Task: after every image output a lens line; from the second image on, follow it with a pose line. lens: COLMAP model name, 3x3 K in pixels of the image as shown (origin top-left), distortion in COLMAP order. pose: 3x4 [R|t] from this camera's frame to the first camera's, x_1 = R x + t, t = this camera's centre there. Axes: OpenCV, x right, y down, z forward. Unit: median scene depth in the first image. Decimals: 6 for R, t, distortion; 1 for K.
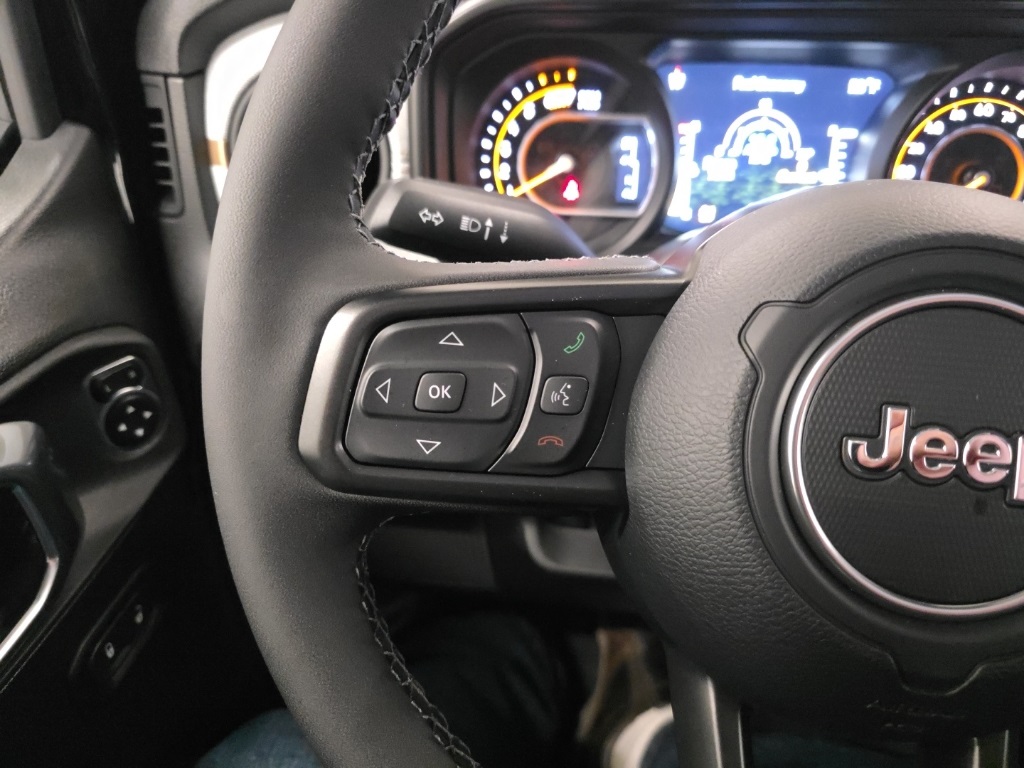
lens RADIAL K [[706.7, 0, 516.1], [0, 706.7, 391.6], [0, 0, 1]] dist [-0.008721, -0.000780]
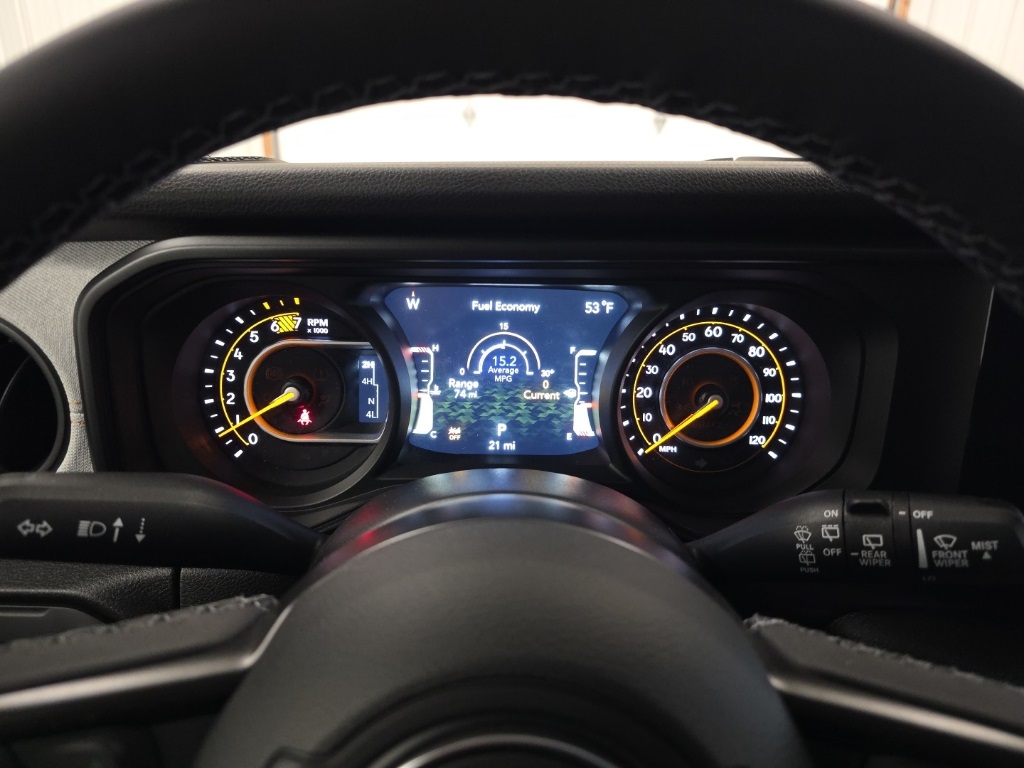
lens RADIAL K [[695.2, 0, 519.0], [0, 695.2, 377.7], [0, 0, 1]] dist [0.043560, -0.036940]
pose [[0.993956, -0.028906, 0.105902, 0.271963], [0.042490, 0.990819, -0.128343, -0.211027], [-0.101220, 0.132067, 0.986059, 0.053655]]
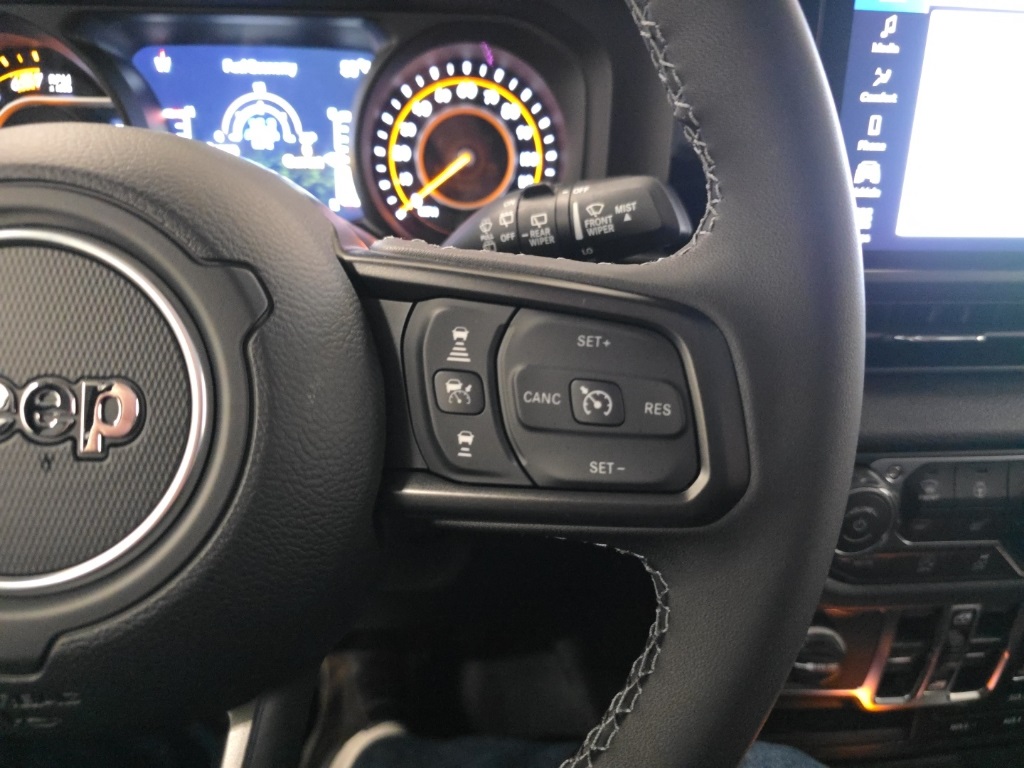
lens RADIAL K [[695.2, 0, 519.6], [0, 695.2, 382.0], [0, 0, 1]] dist [0.043560, -0.036940]
pose [[0.986288, -0.064504, 0.151905, 0.537411], [0.072381, 0.996274, -0.046904, 0.069759], [-0.148313, 0.057256, 0.987282, 0.011301]]
